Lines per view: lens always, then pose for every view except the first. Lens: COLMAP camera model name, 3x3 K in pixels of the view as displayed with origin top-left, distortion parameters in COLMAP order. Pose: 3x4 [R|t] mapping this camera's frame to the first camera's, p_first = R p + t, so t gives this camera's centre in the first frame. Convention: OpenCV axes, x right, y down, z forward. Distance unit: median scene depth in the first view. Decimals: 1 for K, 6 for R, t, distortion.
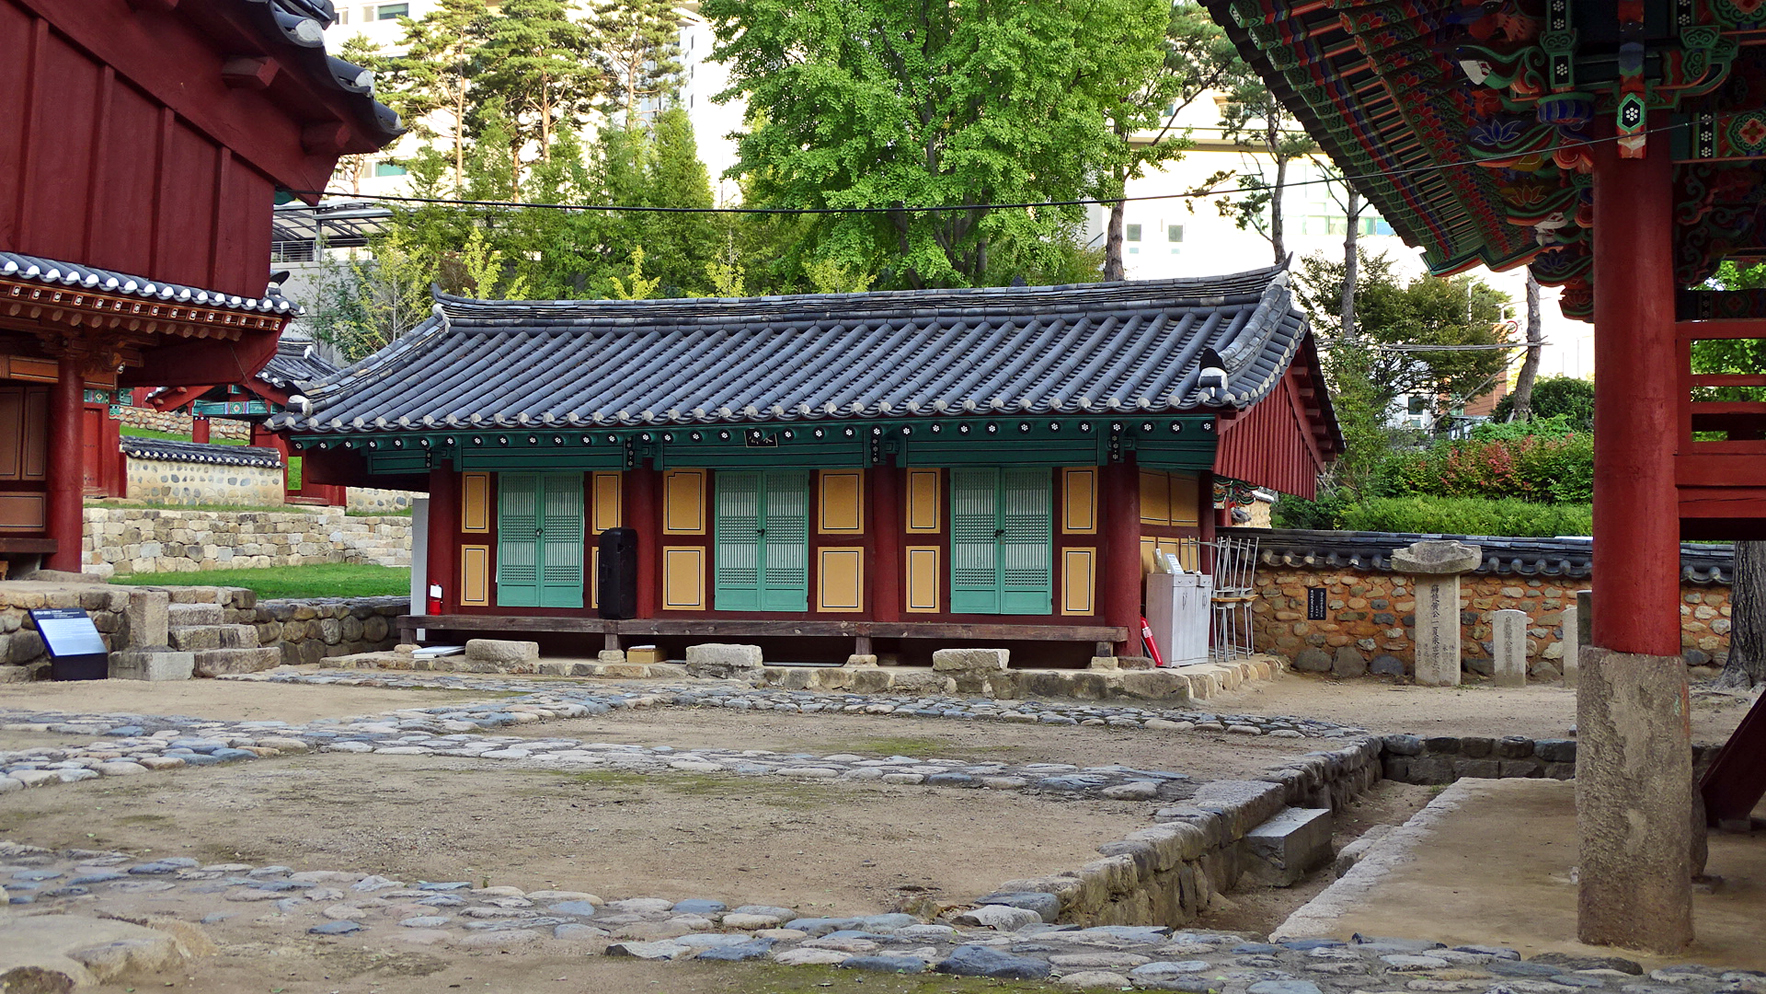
lens RADIAL K [[2027.1, 0, 883.0], [0, 2027.1, 497.0], [0, 0, 1]] dist [-0.023857, -0.028451]
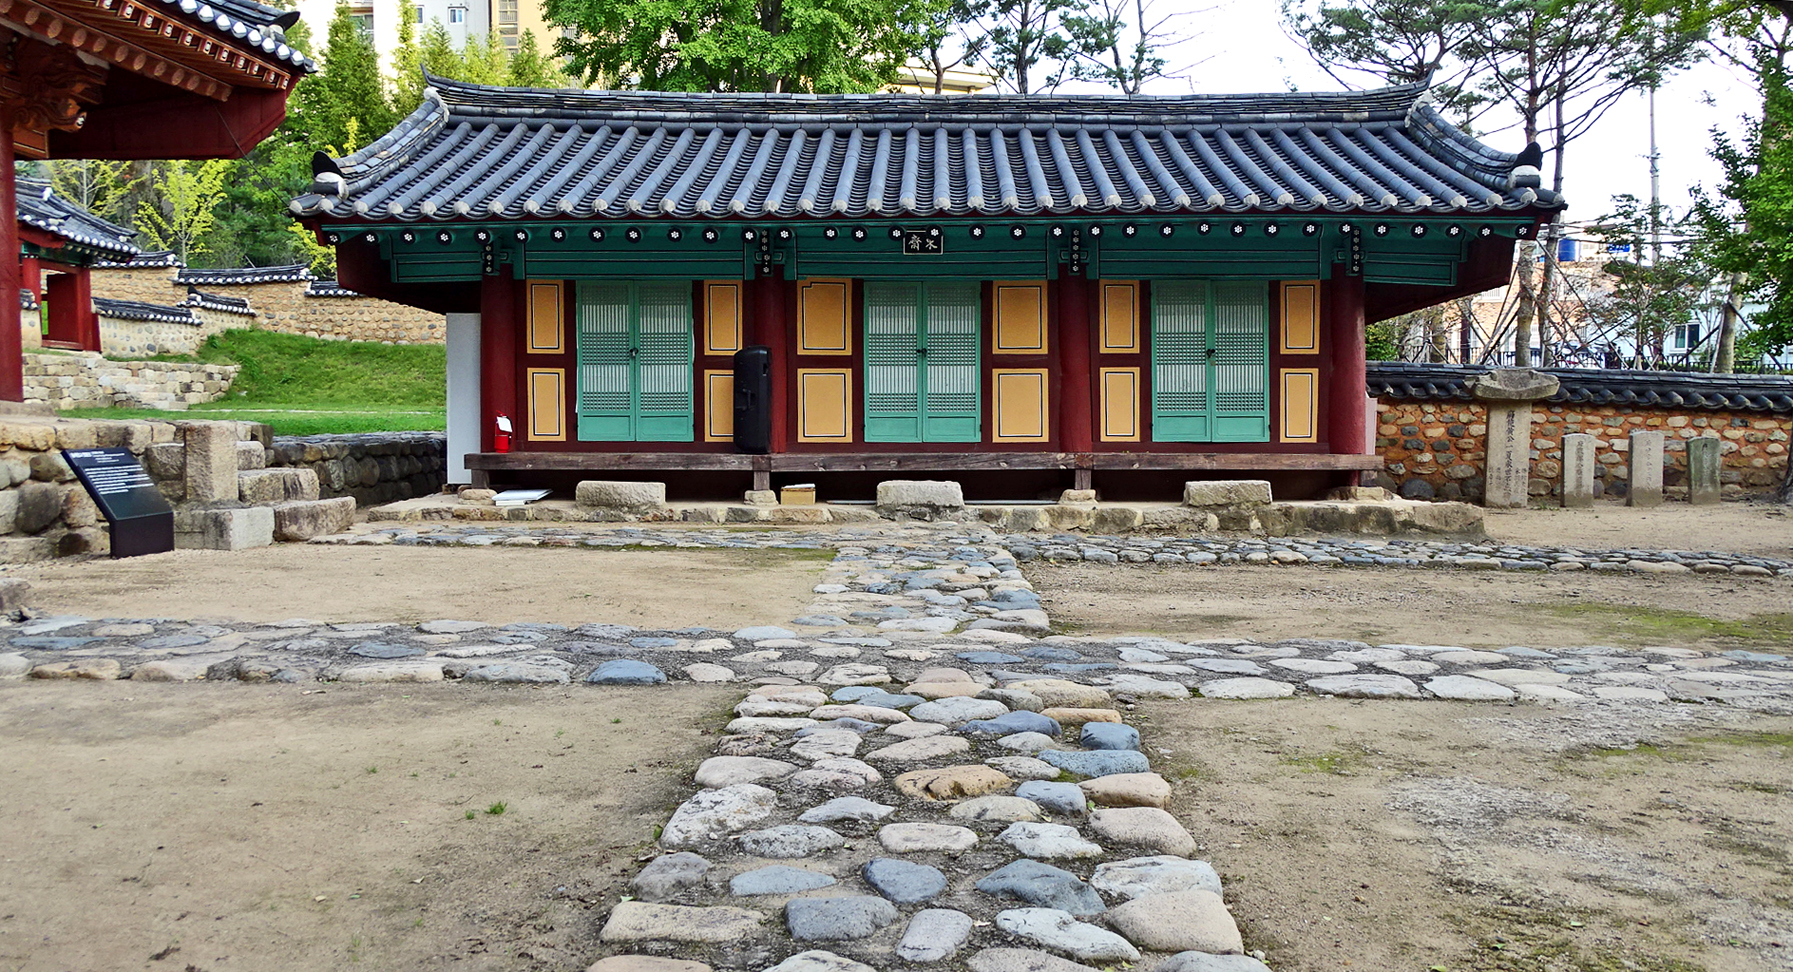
lens RADIAL K [[1467.0, 0, 896.5], [0, 1467.0, 486.0], [0, 0, 1]] dist [-0.011889, -0.001960]
pose [[0.946856, -0.020748, 0.320988, -0.275636], [-0.005198, 0.996800, 0.079764, 0.024579], [-0.321616, -0.077194, 0.943718, 0.404785]]
